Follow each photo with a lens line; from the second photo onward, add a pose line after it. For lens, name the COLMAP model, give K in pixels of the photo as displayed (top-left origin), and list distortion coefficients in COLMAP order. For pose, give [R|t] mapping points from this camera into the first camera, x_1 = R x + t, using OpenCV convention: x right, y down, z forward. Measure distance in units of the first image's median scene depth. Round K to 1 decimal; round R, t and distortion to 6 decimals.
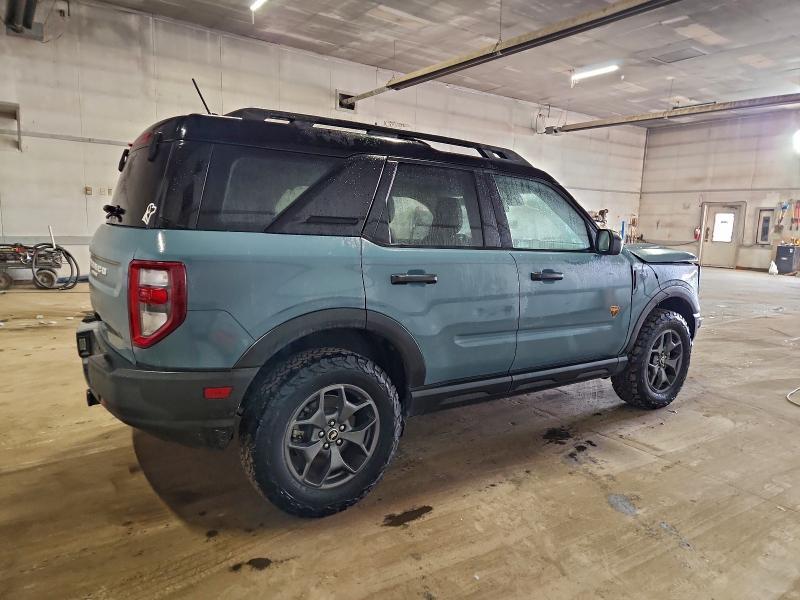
lens RADIAL K [[548.2, 0, 400.0], [0, 548.2, 300.0], [0, 0, 1]] dist [0.037348, -0.002532]
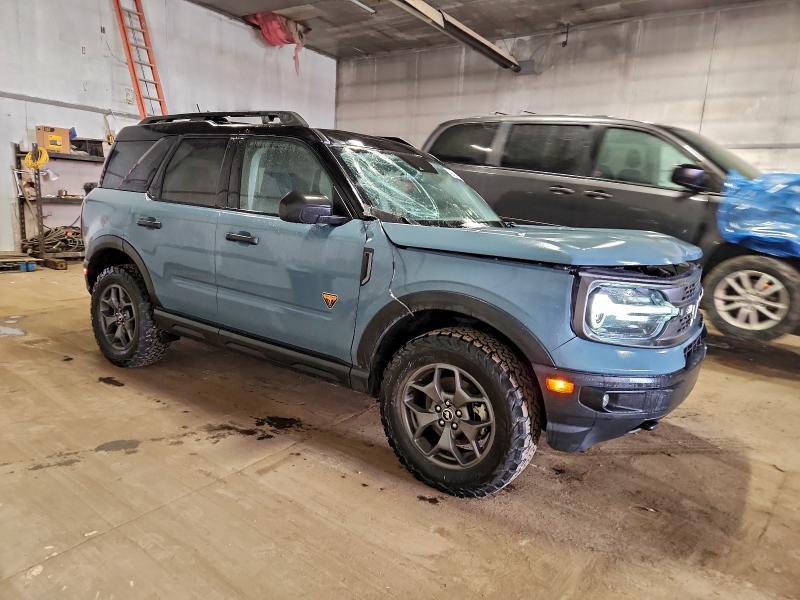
lens RADIAL K [[533.1, 0, 400.0], [0, 533.1, 300.0], [0, 0, 1]] dist [0.008919, 0.000461]
pose [[0.341715, 0.157363, -0.926535, 1.064749], [-0.172309, 0.979660, 0.102837, -0.070141], [0.923873, 0.124509, 0.361880, 0.788614]]
